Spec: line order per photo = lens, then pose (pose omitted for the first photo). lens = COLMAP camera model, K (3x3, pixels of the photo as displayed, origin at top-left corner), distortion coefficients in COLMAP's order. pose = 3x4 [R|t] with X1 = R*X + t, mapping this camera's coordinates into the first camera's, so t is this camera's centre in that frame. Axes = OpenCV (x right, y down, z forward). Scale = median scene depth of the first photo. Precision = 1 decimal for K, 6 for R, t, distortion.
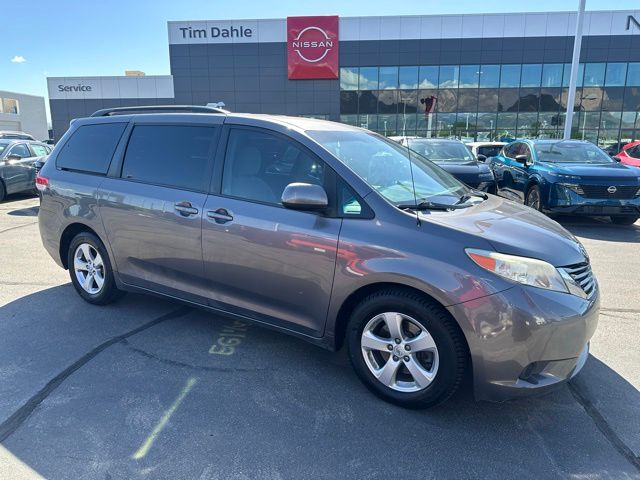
lens RADIAL K [[447.1, 0, 318.9], [0, 447.1, 241.2], [0, 0, 1]] dist [0.045378, -0.054122]
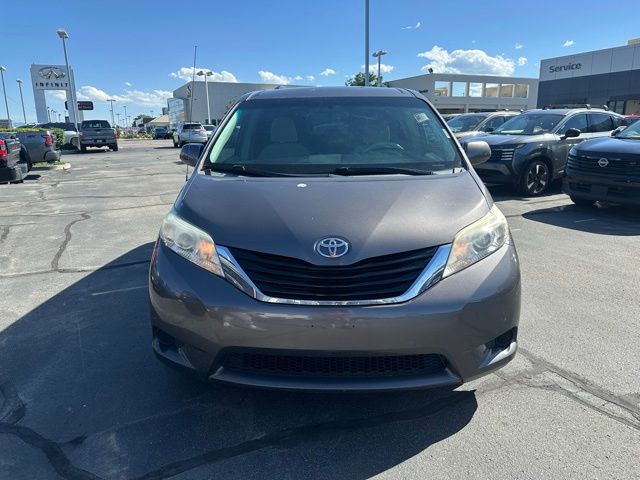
lens RADIAL K [[447.1, 0, 318.5], [0, 447.1, 241.4], [0, 0, 1]] dist [0.045378, -0.054122]
pose [[0.506490, 0.195214, -0.839857, 0.974745], [-0.162746, 0.978170, 0.129216, -0.065471], [0.846747, 0.071237, 0.527204, 0.518991]]
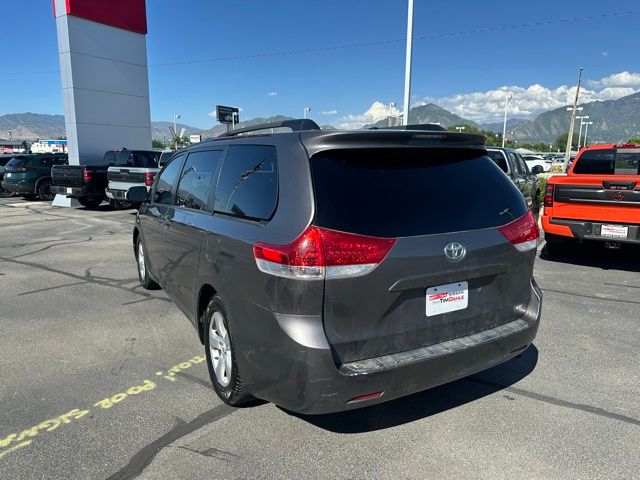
lens RADIAL K [[447.1, 0, 313.2], [0, 447.1, 240.4], [0, 0, 1]] dist [0.045378, -0.054122]
pose [[-0.873597, -0.098473, 0.476584, -0.872096], [0.092040, 0.928206, 0.360502, -0.508199], [-0.477868, 0.358798, -0.801815, 2.221711]]
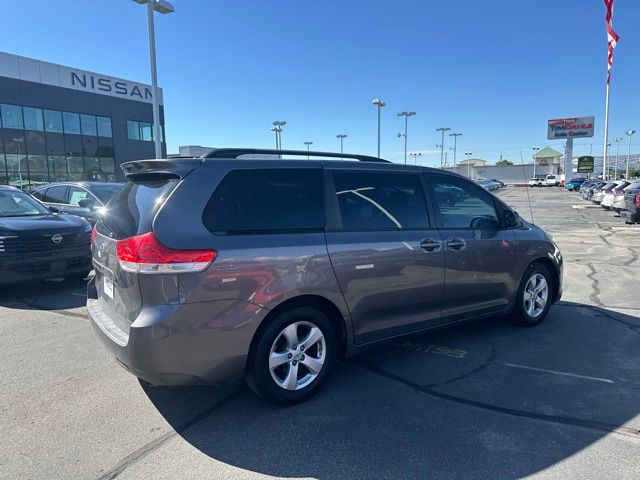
lens RADIAL K [[447.1, 0, 322.3], [0, 447.1, 241.4], [0, 0, 1]] dist [0.045378, -0.054122]
pose [[0.382726, -0.124538, 0.915429, -1.409981], [0.209198, 0.976818, 0.045427, -0.184326], [-0.899865, 0.174120, 0.399907, 0.773067]]
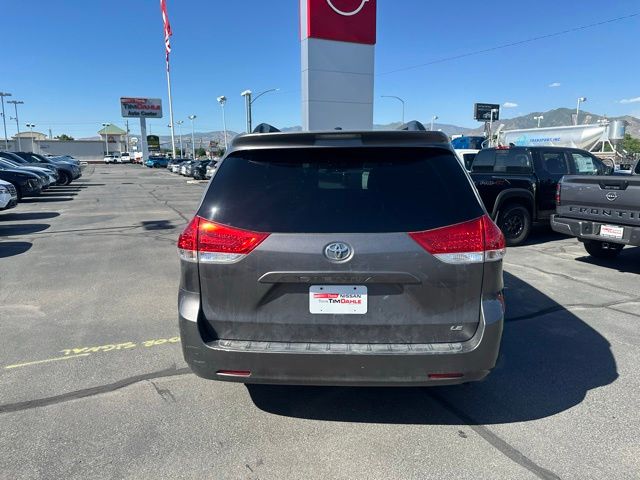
lens RADIAL K [[447.1, 0, 315.2], [0, 447.1, 238.0], [0, 0, 1]] dist [0.045378, -0.054122]
pose [[-0.481424, -0.155998, 0.862494, -1.299181], [0.188055, 0.942734, 0.275478, -0.436415], [-0.856076, 0.294818, -0.424518, 1.879679]]
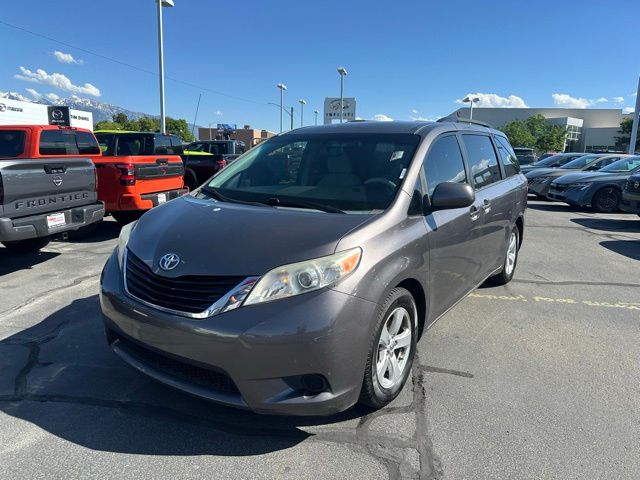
lens RADIAL K [[447.1, 0, 325.3], [0, 447.1, 251.8], [0, 0, 1]] dist [0.045378, -0.054122]
pose [[-0.038196, 0.205578, -0.977895, 1.169716], [-0.227893, 0.951028, 0.208831, -0.201910], [0.972937, 0.230832, 0.010524, 1.071848]]
